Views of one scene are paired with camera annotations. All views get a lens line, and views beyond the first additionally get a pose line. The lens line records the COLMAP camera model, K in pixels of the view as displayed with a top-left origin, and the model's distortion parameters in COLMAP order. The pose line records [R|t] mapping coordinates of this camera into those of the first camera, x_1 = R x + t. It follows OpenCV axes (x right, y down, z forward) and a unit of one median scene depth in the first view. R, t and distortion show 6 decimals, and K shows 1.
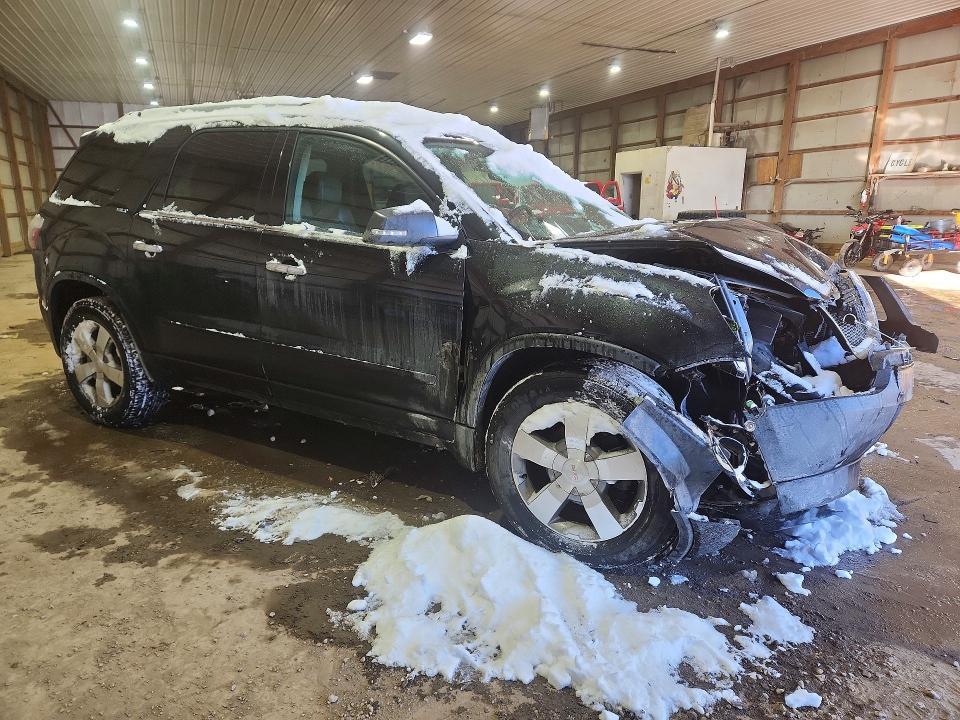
lens RADIAL K [[644.1, 0, 474.7], [0, 644.1, 364.3], [0, 0, 1]] dist [0.028078, -0.006338]
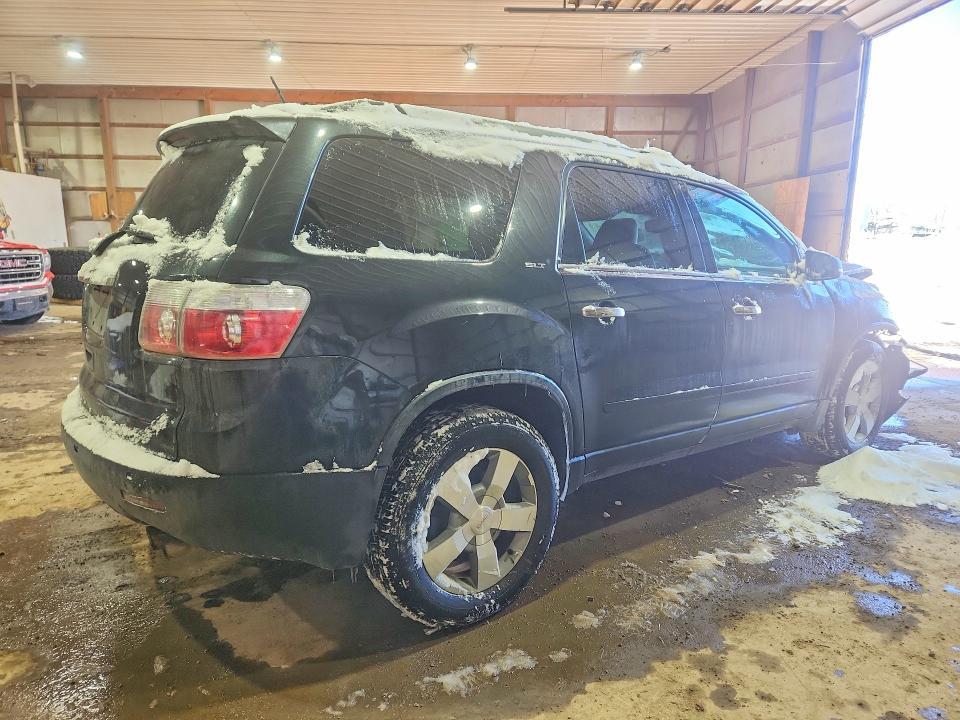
lens RADIAL K [[644.1, 0, 474.0], [0, 644.1, 359.0], [0, 0, 1]] dist [0.028078, -0.006338]
pose [[0.368405, -0.165122, 0.914884, -1.166699], [0.218310, 0.971948, 0.087513, -0.210102], [-0.903669, 0.167488, 0.394119, 0.793620]]
